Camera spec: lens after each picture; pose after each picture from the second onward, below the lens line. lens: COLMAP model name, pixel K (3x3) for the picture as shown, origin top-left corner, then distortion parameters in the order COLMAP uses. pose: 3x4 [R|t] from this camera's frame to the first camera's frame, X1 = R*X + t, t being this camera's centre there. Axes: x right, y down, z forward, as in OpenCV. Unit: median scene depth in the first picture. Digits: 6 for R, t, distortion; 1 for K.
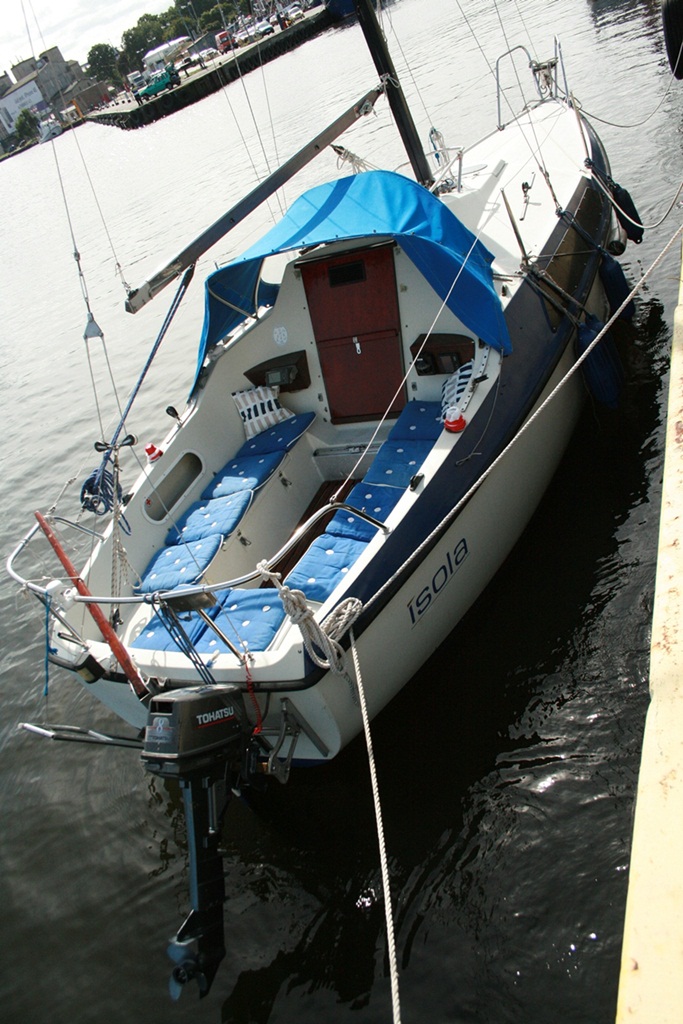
lens RADIAL K [[859.6, 0, 341.5], [0, 859.6, 512.0], [0, 0, 1]] dist [-0.281772, 0.000030]
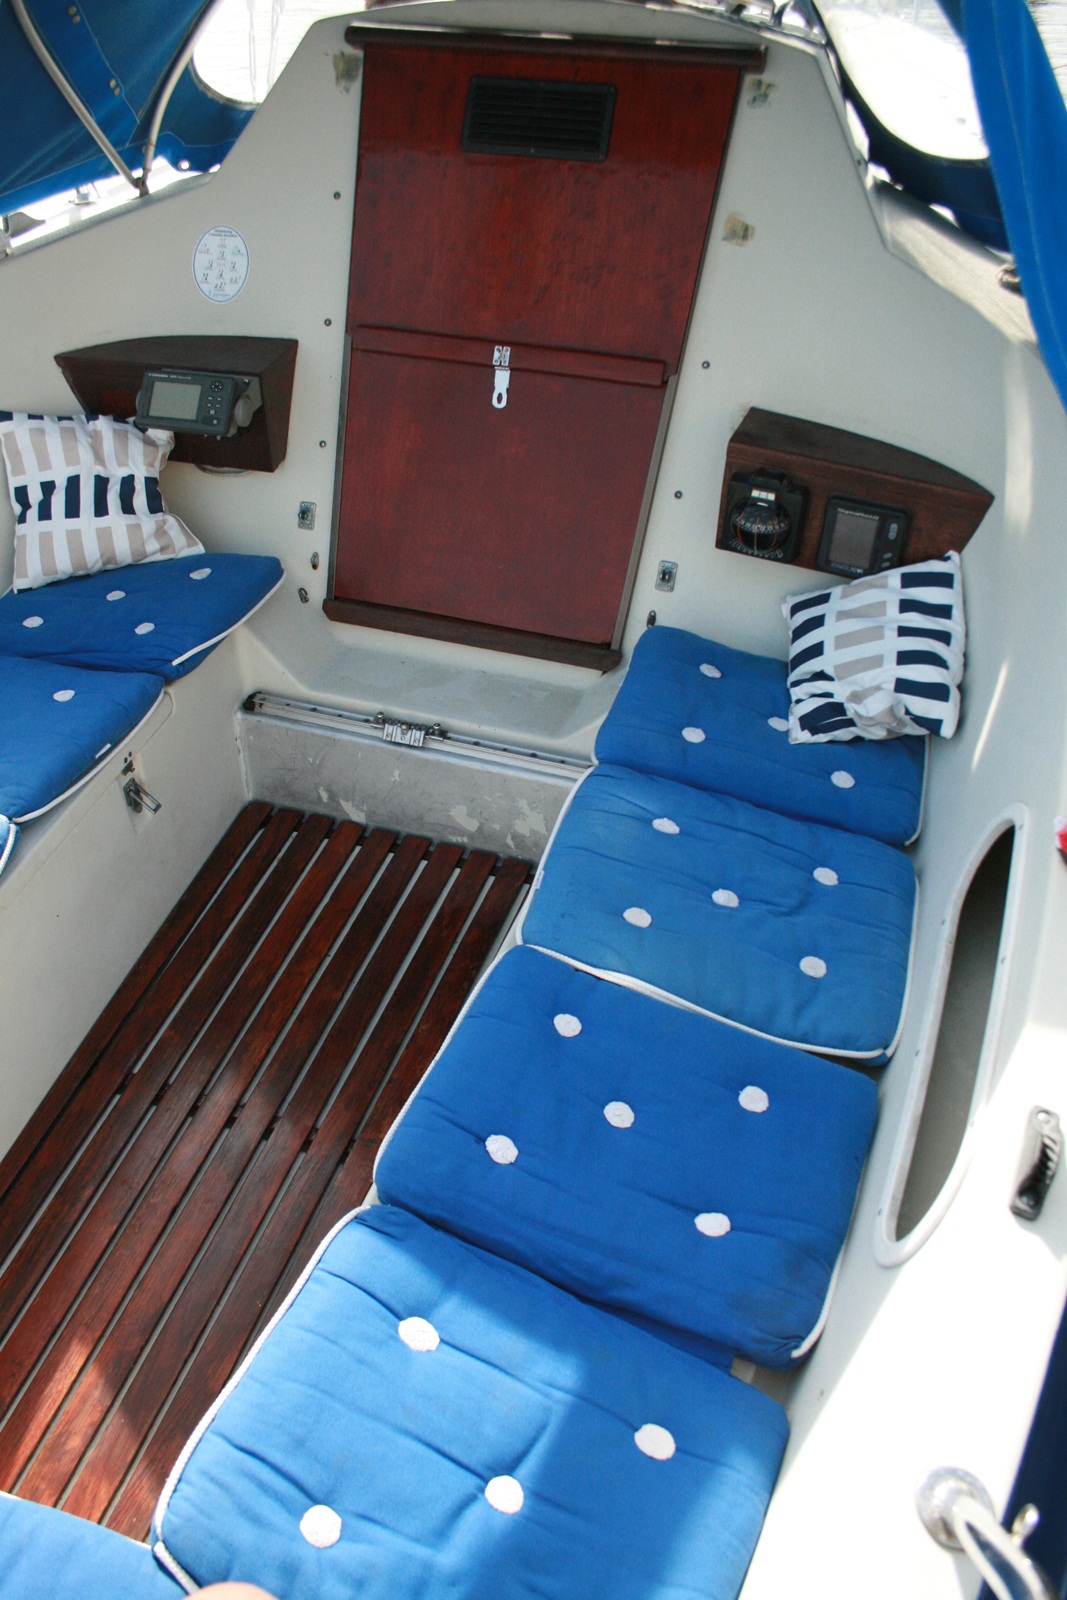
lens RADIAL K [[1327.9, 0, 533.5], [0, 1327.9, 800.0], [0, 0, 1]] dist [-0.195729, 0.200499]
pose [[0.908999, 0.217539, 0.355525, -0.091872], [-0.235541, 0.971835, 0.007579, -0.061563], [-0.343863, -0.090630, 0.934636, 0.549509]]
